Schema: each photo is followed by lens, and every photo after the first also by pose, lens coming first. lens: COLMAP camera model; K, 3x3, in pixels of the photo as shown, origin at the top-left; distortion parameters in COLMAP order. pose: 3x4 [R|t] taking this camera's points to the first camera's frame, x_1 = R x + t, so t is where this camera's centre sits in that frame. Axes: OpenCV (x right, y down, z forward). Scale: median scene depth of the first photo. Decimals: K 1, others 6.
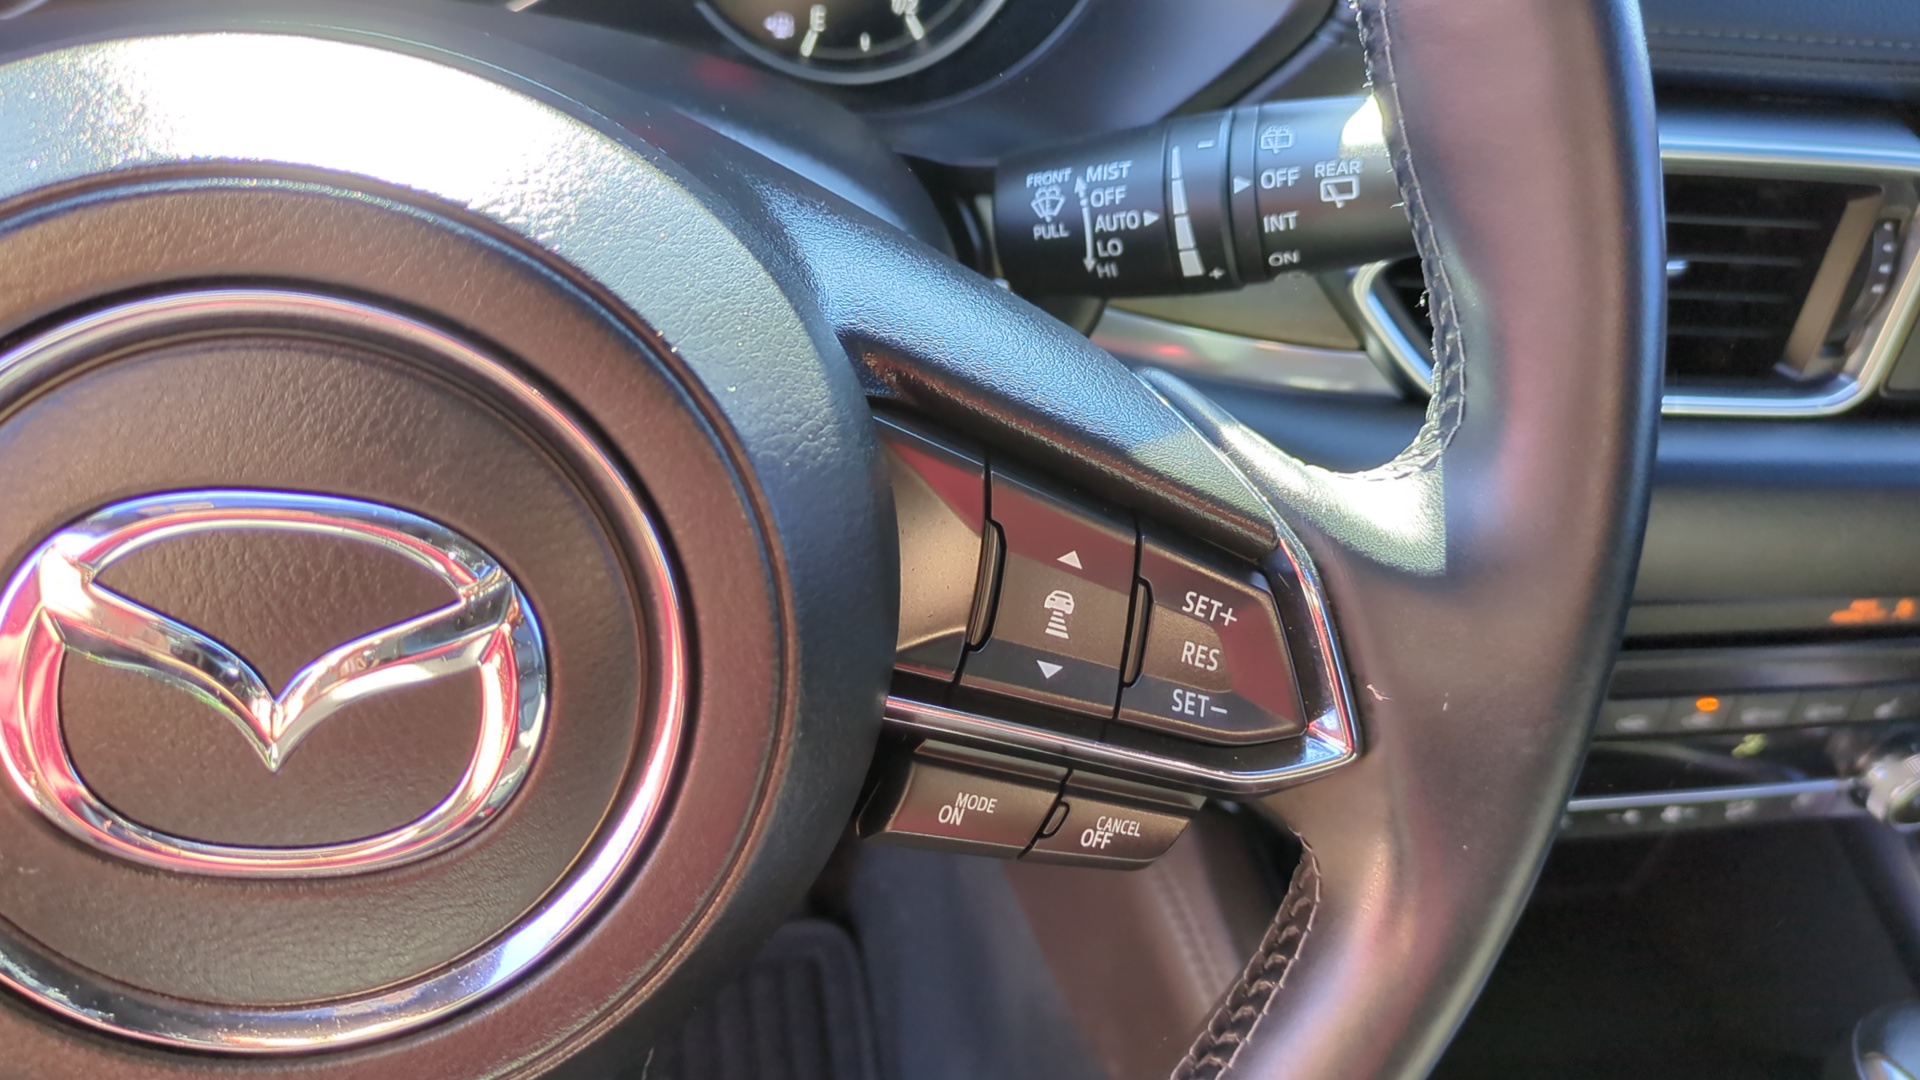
lens RADIAL K [[1655.9, 0, 971.9], [0, 1655.9, 529.4], [0, 0, 1]] dist [0.008161, -0.018254]
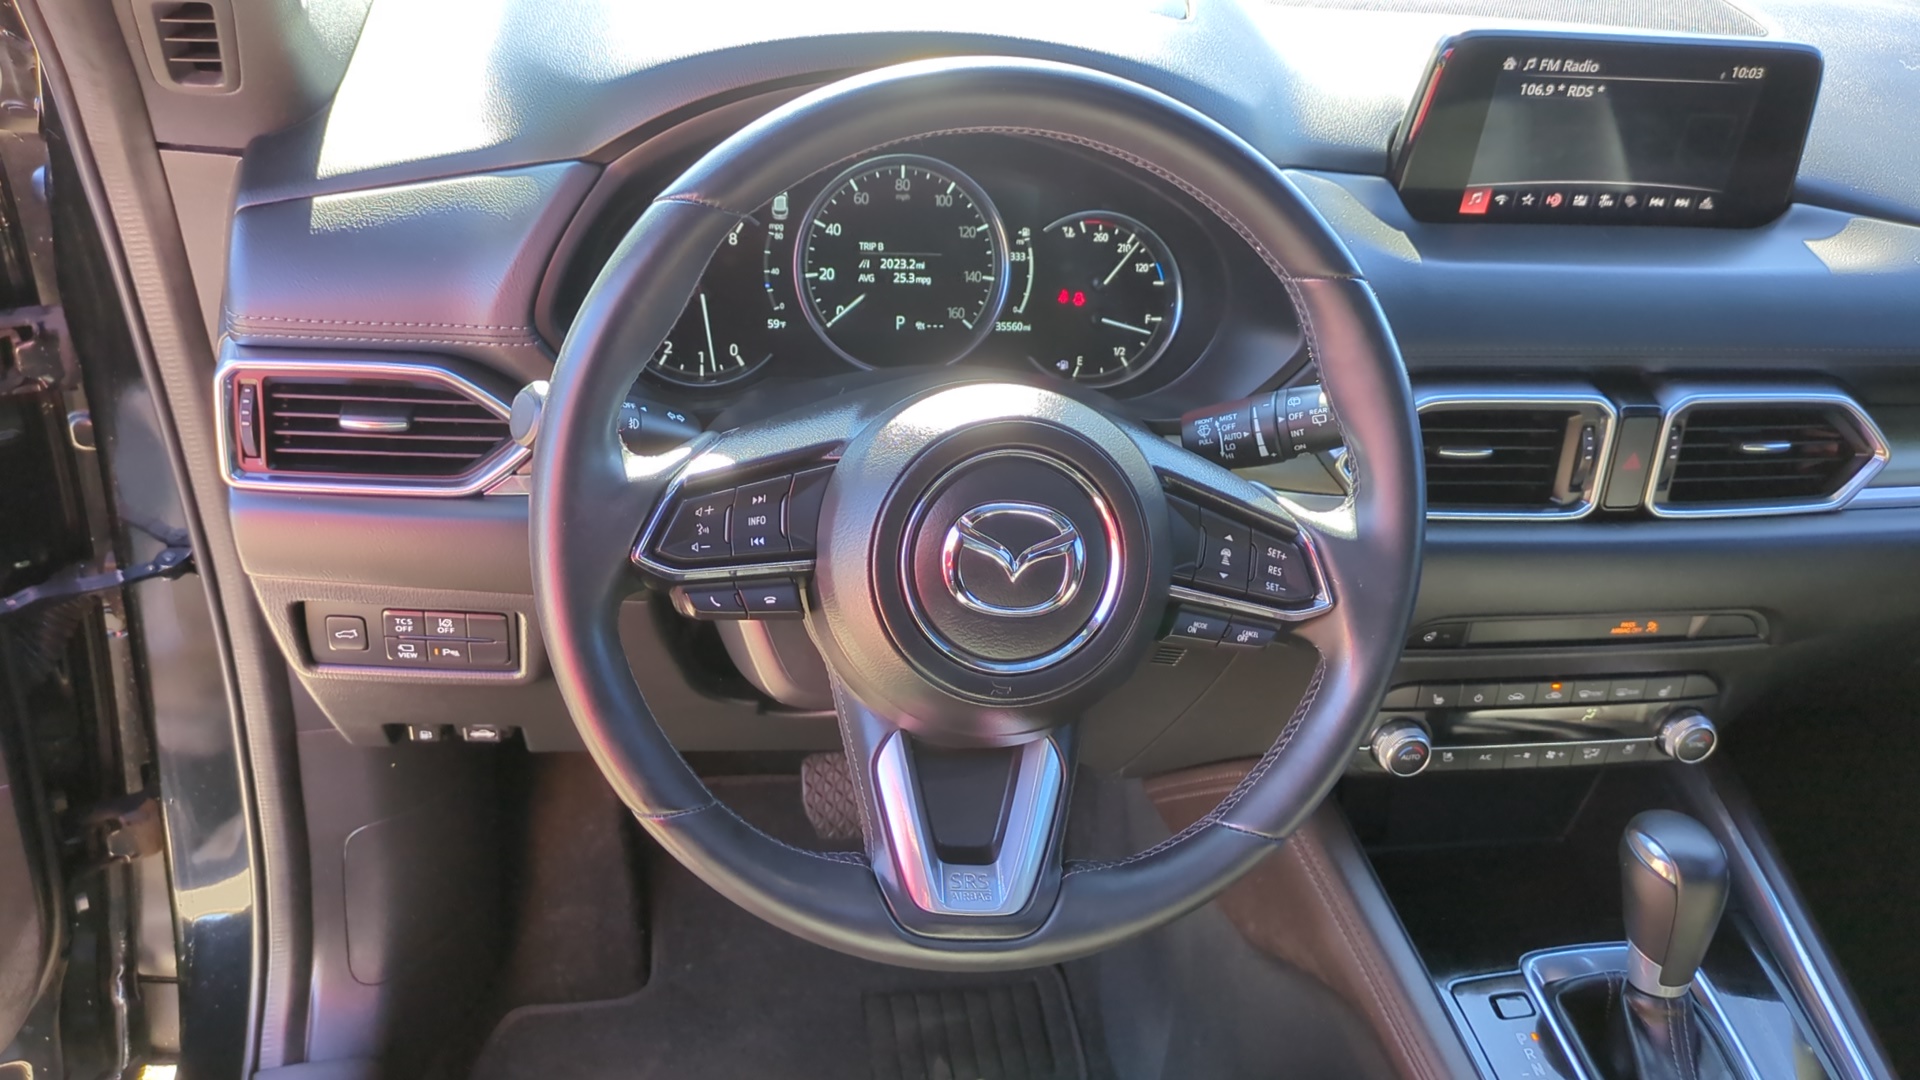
lens RADIAL K [[1641.8, 0, 965.2], [0, 1641.8, 548.4], [0, 0, 1]] dist [0.087583, -0.119845]
pose [[0.997841, -0.042920, -0.049717, -0.204394], [0.034194, 0.985751, -0.164702, 0.386541], [0.056077, 0.162646, 0.985090, -1.486977]]
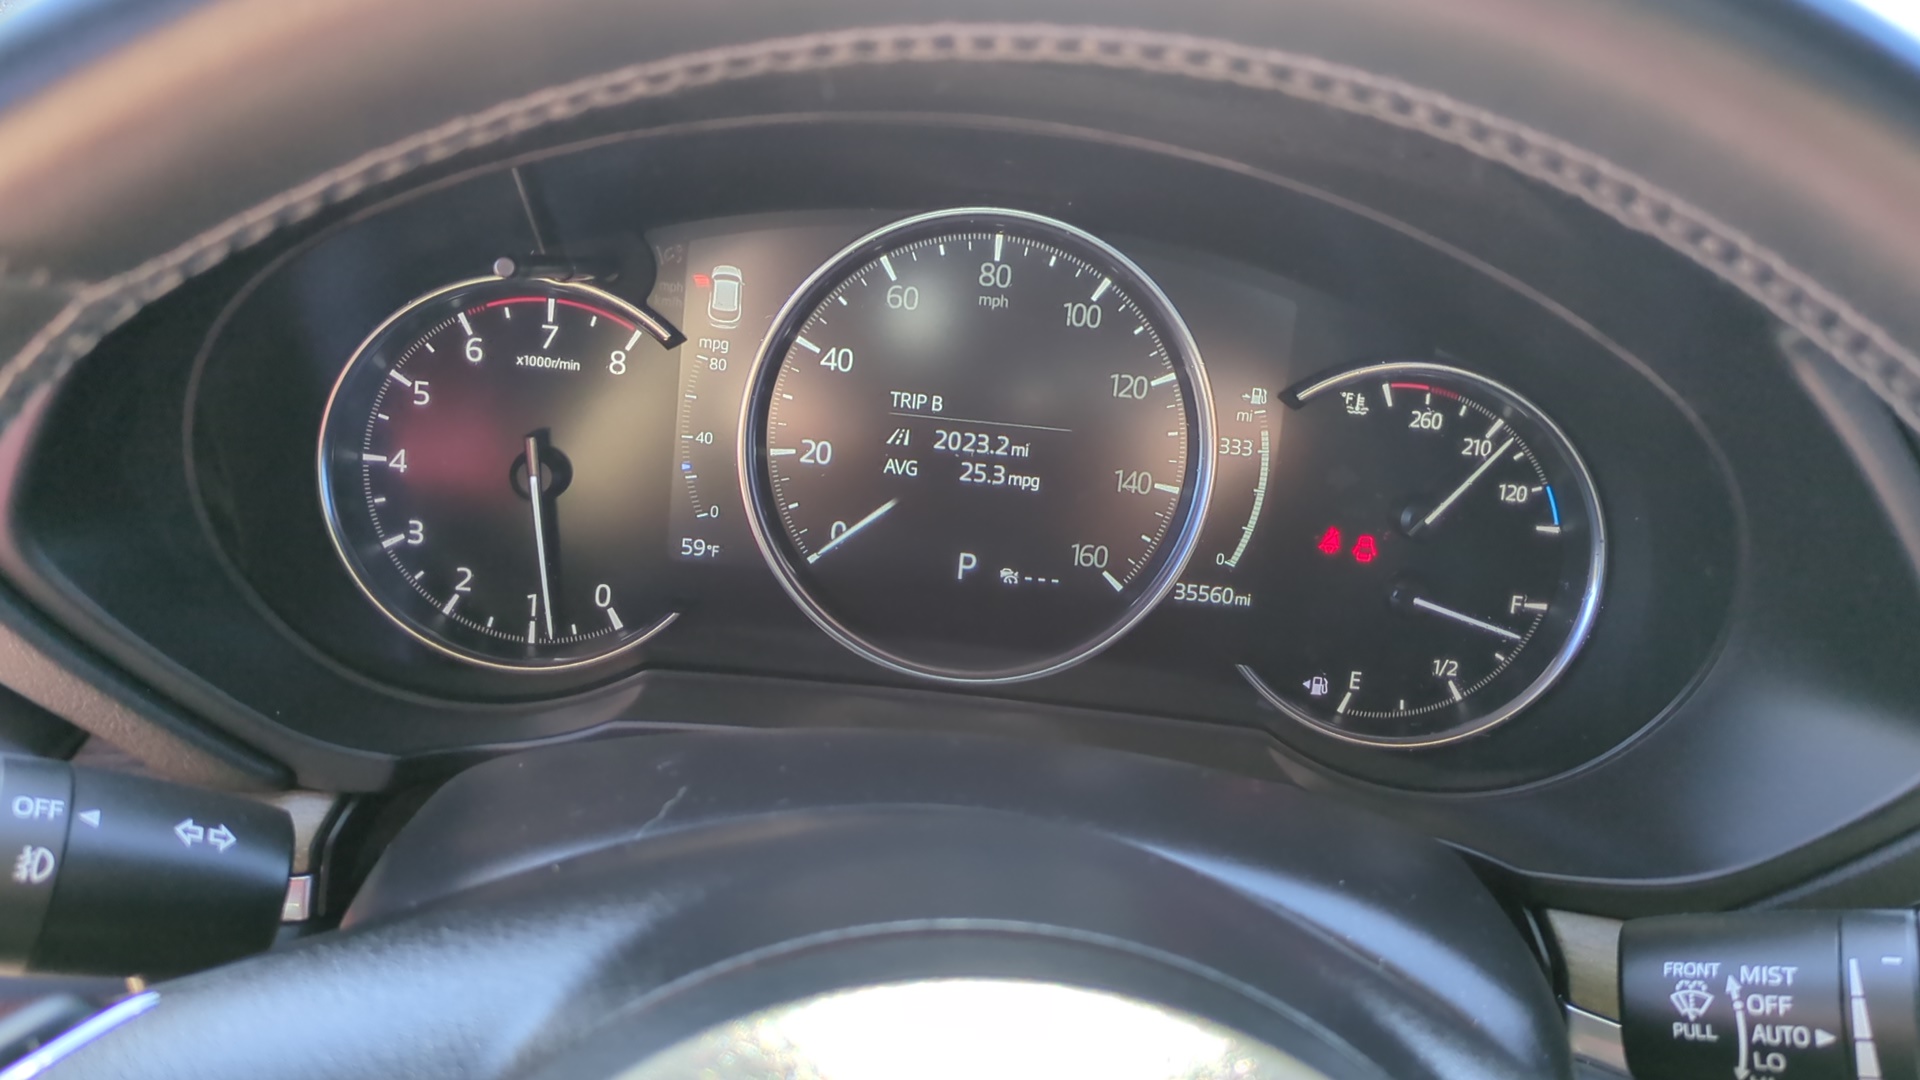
lens RADIAL K [[1653.9, 0, 978.0], [0, 1653.9, 564.5], [0, 0, 1]] dist [0.095579, -0.144473]
pose [[0.978295, 0.050036, -0.201084, -0.163496], [-0.095354, 0.970265, -0.222471, -0.189772], [0.183974, 0.236817, 0.953977, 0.009606]]
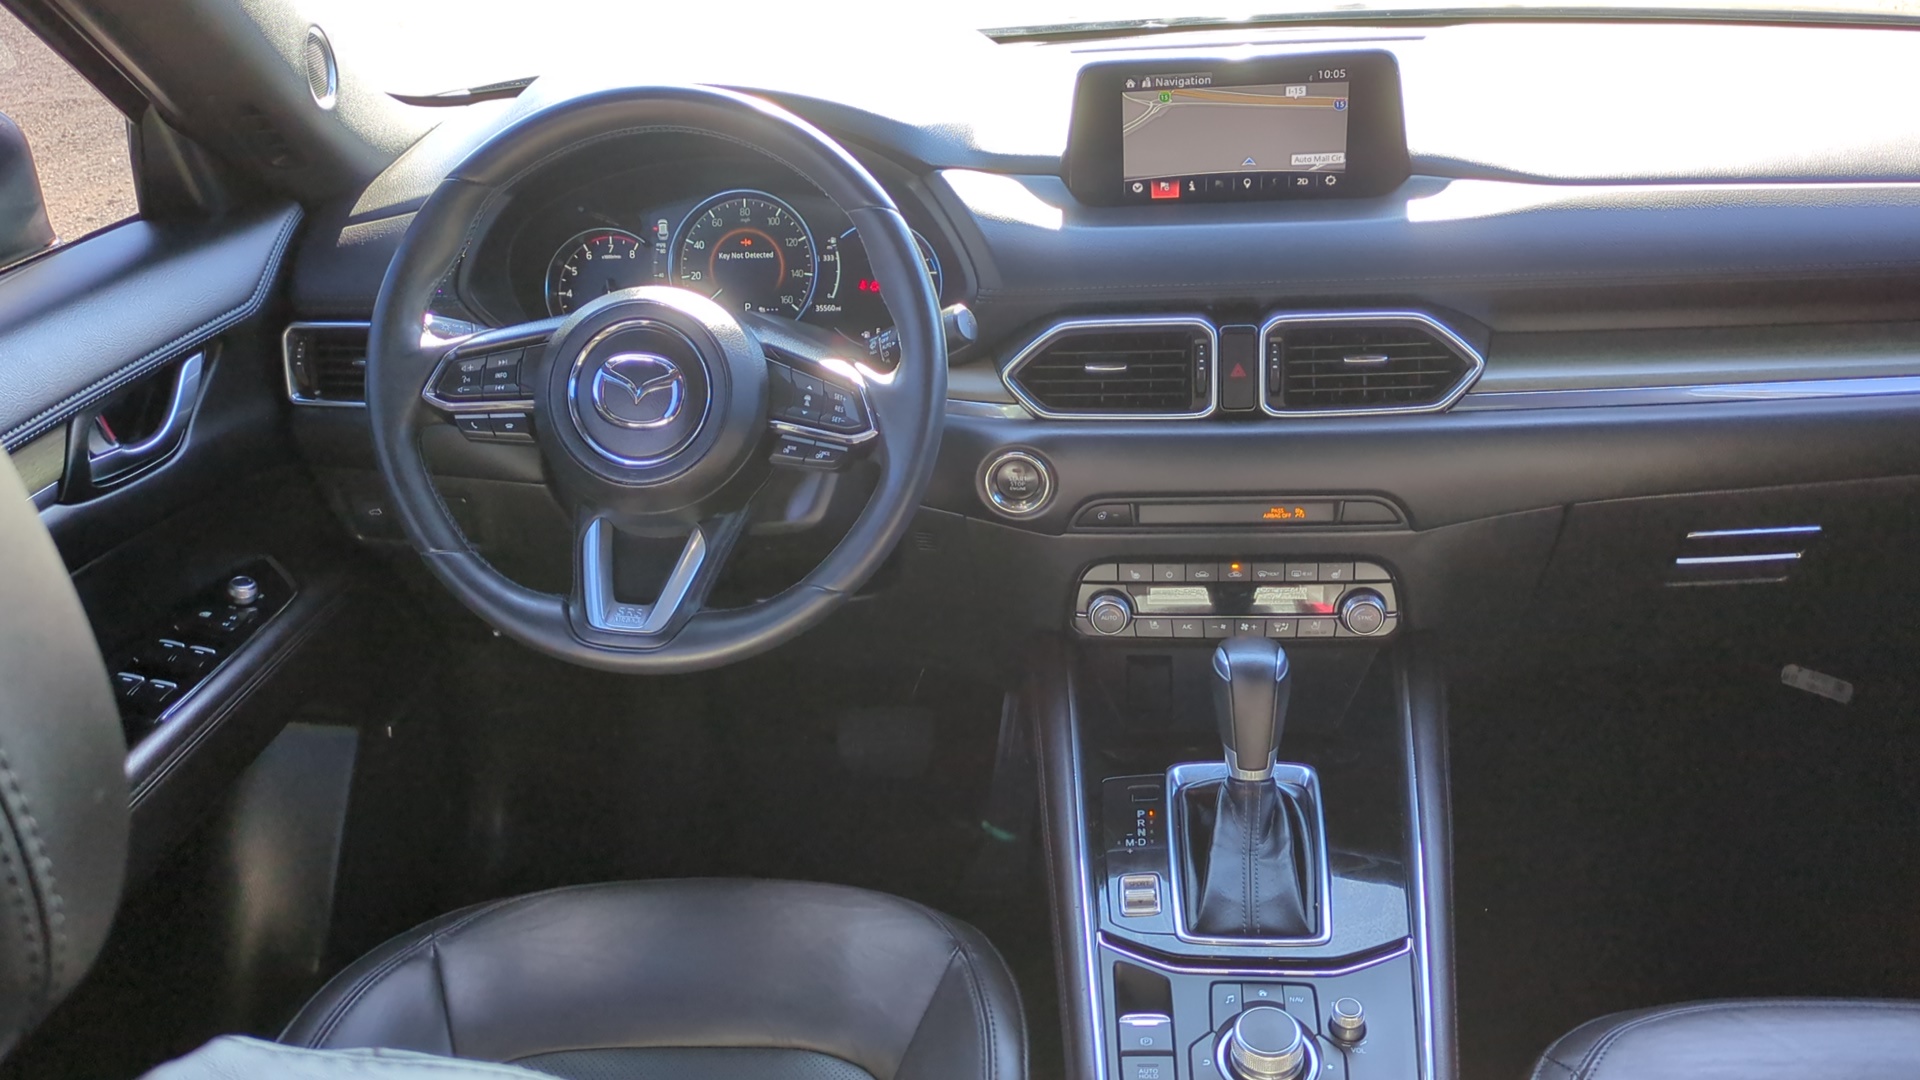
lens RADIAL K [[1641.8, 0, 965.2], [0, 1641.8, 548.4], [0, 0, 1]] dist [0.087583, -0.119845]
pose [[0.931289, -0.067499, -0.357972, 1.502734], [-0.047550, 0.951751, -0.303166, 1.313369], [0.361164, 0.299357, 0.883146, -1.968040]]
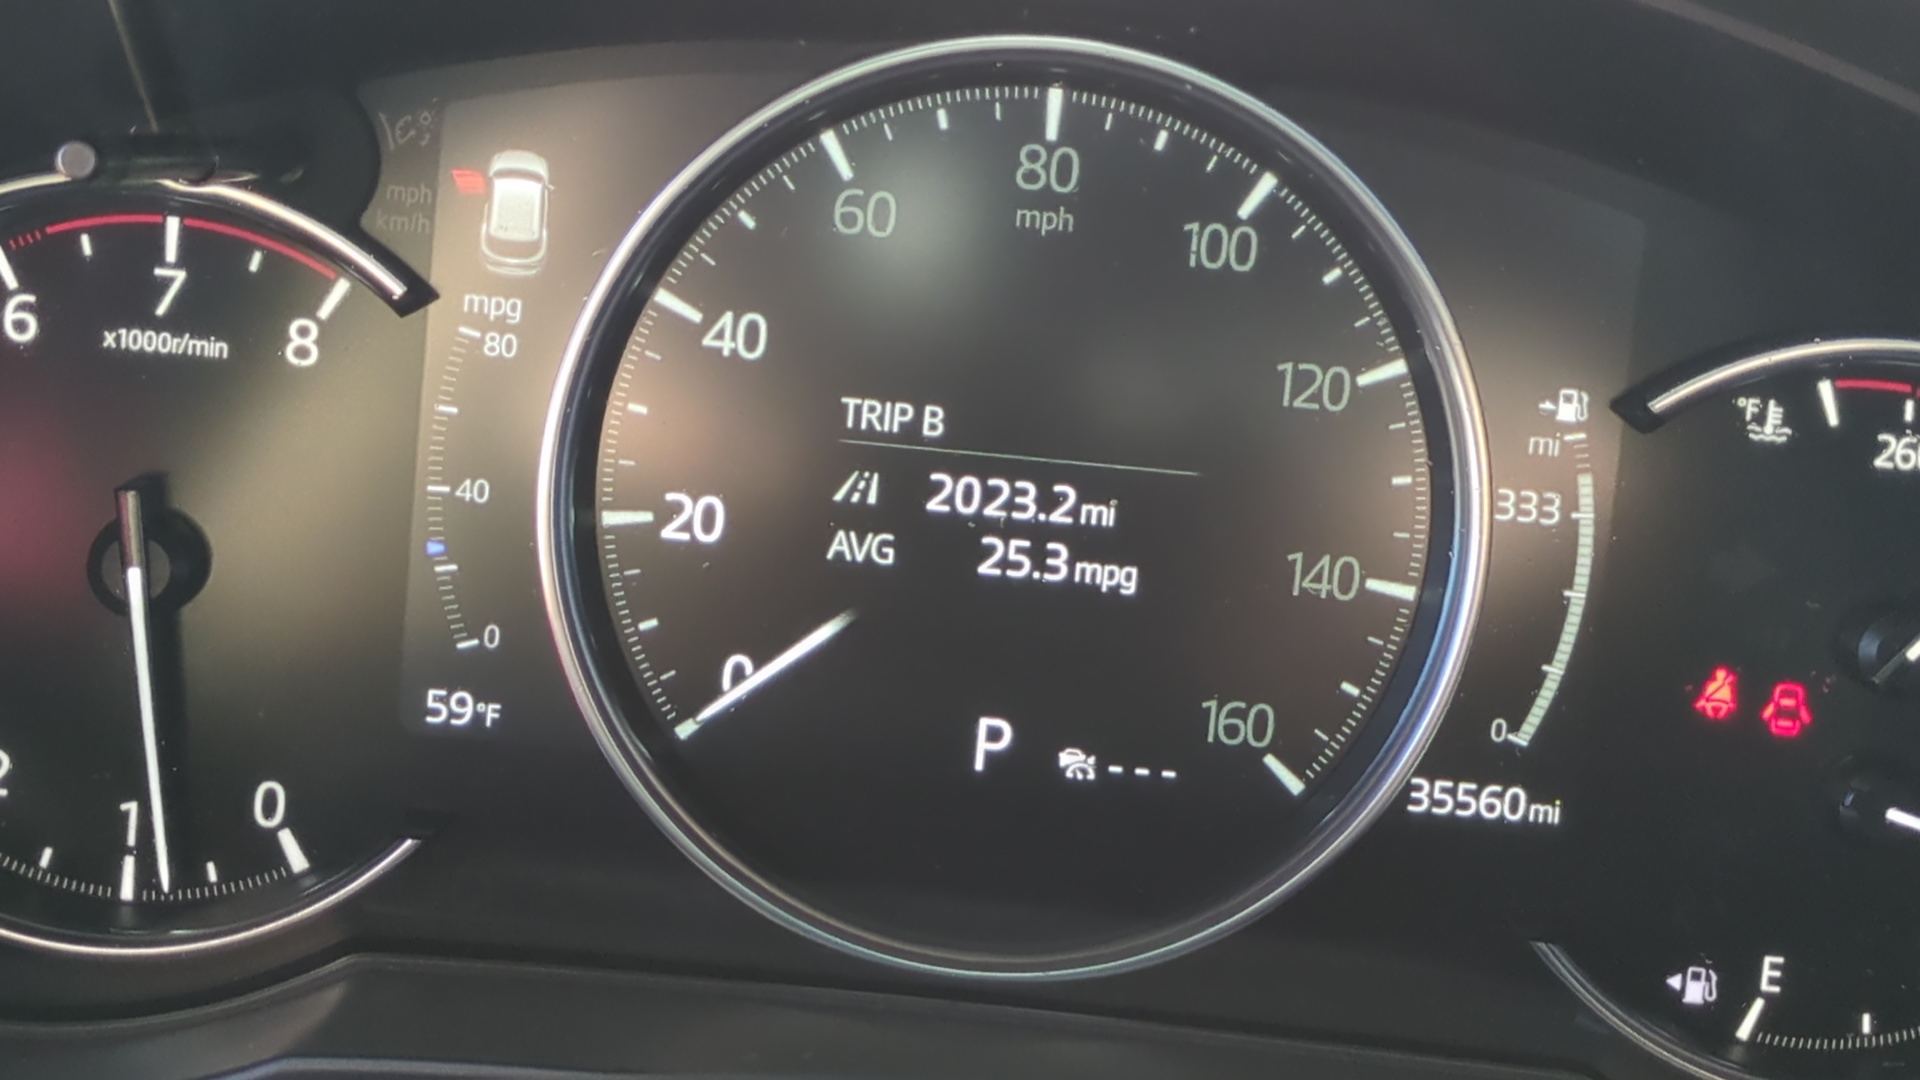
lens RADIAL K [[1655.9, 0, 971.9], [0, 1655.9, 529.4], [0, 0, 1]] dist [0.008161, -0.018254]
pose [[0.973141, 0.026549, -0.228672, -0.300610], [-0.100245, 0.943076, -0.317110, -0.356596], [0.207236, 0.331516, 0.920408, 0.646254]]
